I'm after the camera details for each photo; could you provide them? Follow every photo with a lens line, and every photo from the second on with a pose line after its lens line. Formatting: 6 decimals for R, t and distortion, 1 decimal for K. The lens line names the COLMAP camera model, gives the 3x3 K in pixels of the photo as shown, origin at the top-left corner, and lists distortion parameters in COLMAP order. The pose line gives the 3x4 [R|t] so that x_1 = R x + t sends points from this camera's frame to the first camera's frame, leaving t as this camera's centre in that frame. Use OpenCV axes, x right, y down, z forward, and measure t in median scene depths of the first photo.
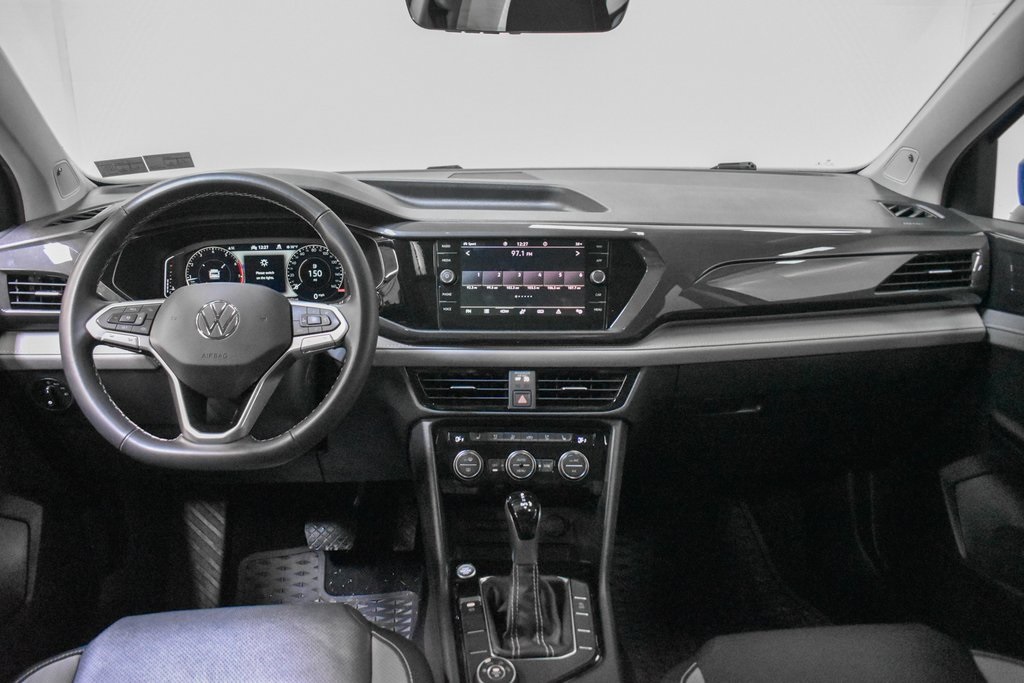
lens RADIAL K [[792.8, 0, 482.8], [0, 792.8, 336.3], [0, 0, 1]] dist [-0.016347, 0.004306]
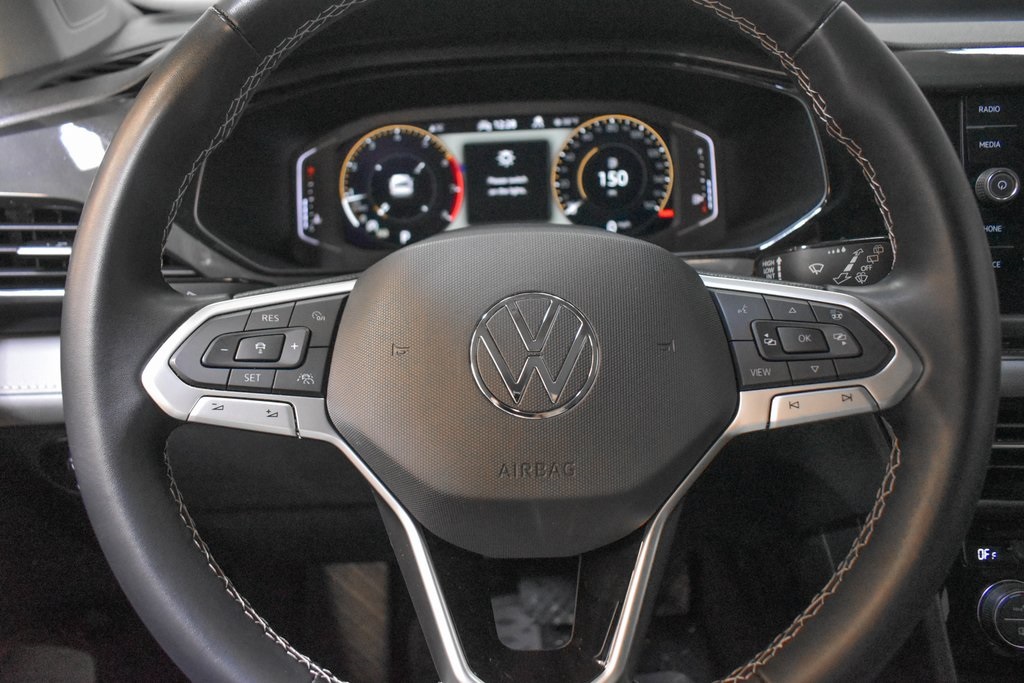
lens RADIAL K [[792.8, 0, 506.7], [0, 792.8, 337.9], [0, 0, 1]] dist [-0.016347, 0.004306]
pose [[0.998725, -0.015199, -0.048129, -0.255973], [0.022419, 0.987935, 0.153241, -0.060065], [0.045219, -0.154125, 0.987016, 0.525737]]
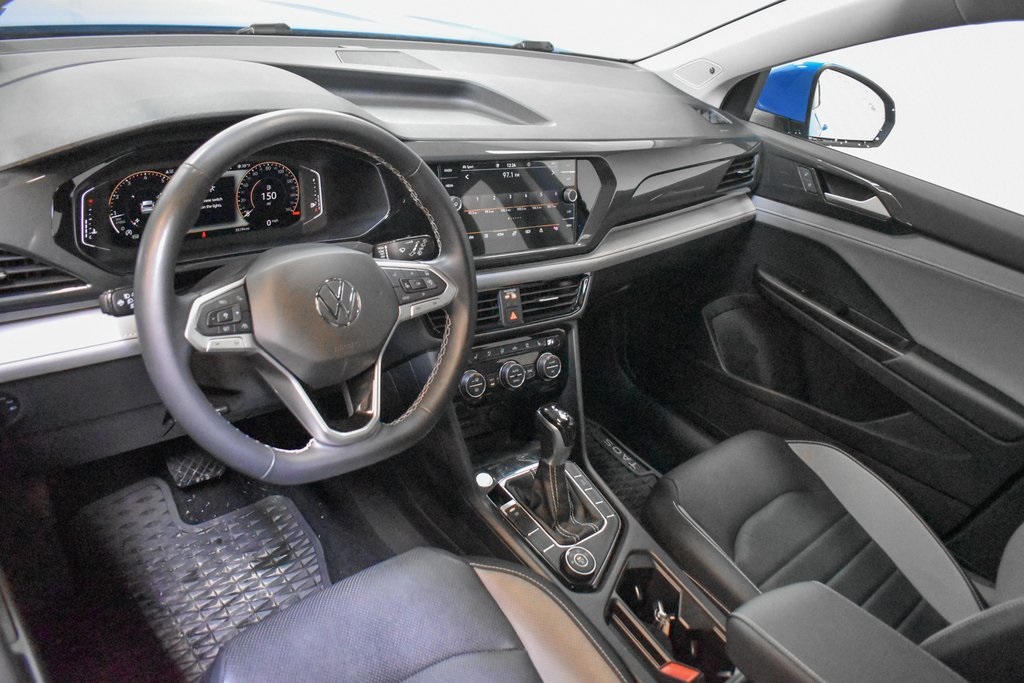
lens RADIAL K [[792.8, 0, 506.8], [0, 792.8, 331.8], [0, 0, 1]] dist [-0.016347, 0.004306]
pose [[0.774817, -0.167013, 0.609726, -0.555007], [-0.006789, 0.962219, 0.272193, -0.171984], [-0.632149, -0.215039, 0.744410, 0.193879]]
